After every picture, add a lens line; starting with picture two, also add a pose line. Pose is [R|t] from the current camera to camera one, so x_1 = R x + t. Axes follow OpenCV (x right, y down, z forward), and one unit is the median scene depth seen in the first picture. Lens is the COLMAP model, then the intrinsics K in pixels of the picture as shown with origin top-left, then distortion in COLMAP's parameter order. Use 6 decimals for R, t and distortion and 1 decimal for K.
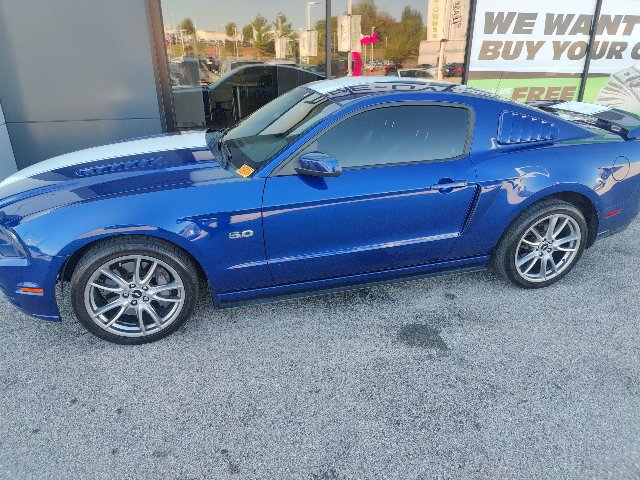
lens RADIAL K [[450.6, 0, 325.3], [0, 450.6, 238.5], [0, 0, 1]] dist [0.054540, -0.067296]
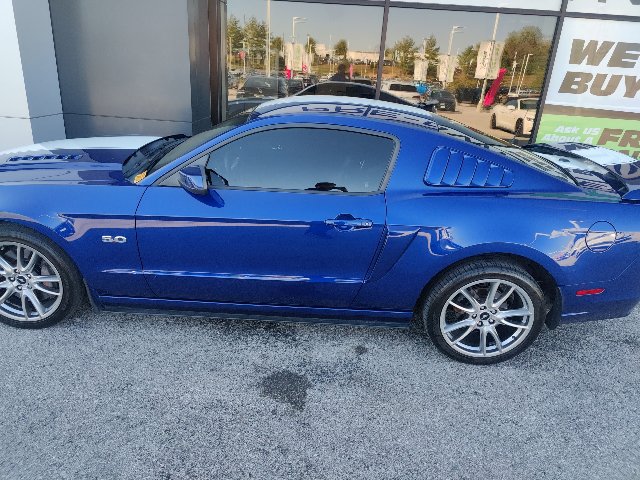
lens RADIAL K [[450.6, 0, 325.3], [0, 450.6, 238.5], [0, 0, 1]] dist [0.054540, -0.067296]
pose [[0.950394, 0.158262, -0.267777, 0.400679], [-0.169298, 0.985392, -0.018485, -0.054762], [0.260939, 0.062902, 0.963304, 0.129662]]
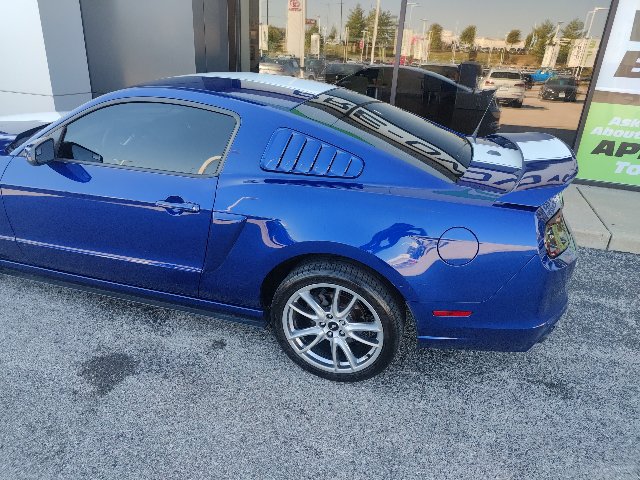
lens RADIAL K [[450.6, 0, 325.3], [0, 450.6, 238.5], [0, 0, 1]] dist [0.054540, -0.067296]
pose [[0.839391, 0.247169, -0.484076, 0.767605], [-0.252944, 0.965939, 0.054601, -0.146559], [0.481084, 0.076613, 0.873321, 0.363361]]
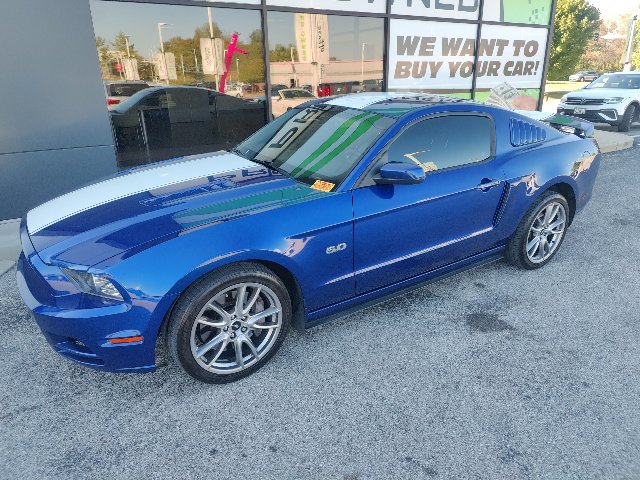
lens RADIAL K [[446.4, 0, 325.0], [0, 446.4, 241.2], [0, 0, 1]] dist [0.043870, -0.055259]
pose [[0.952378, -0.116495, 0.281789, -0.374510], [0.126152, 0.991877, -0.016308, -0.009679], [-0.277600, 0.051080, 0.959338, 0.045791]]
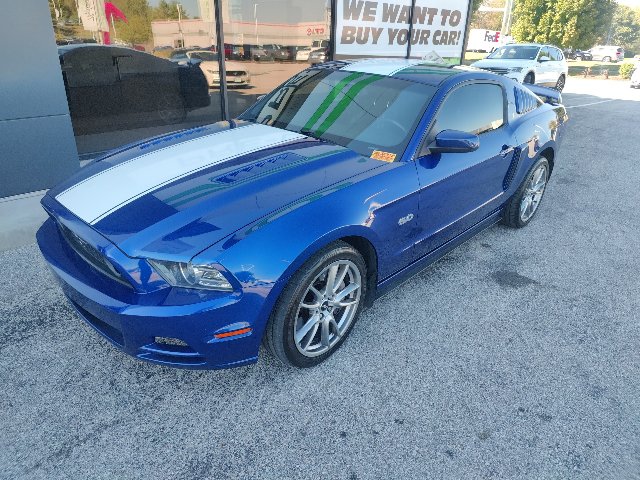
lens RADIAL K [[443.4, 0, 334.8], [0, 443.4, 246.8], [0, 0, 1]] dist [0.016479, 0.000597]
pose [[0.849350, -0.207476, 0.485343, -0.622390], [0.180835, 0.978239, 0.101721, -0.060525], [-0.495886, 0.001370, 0.868386, 0.178285]]
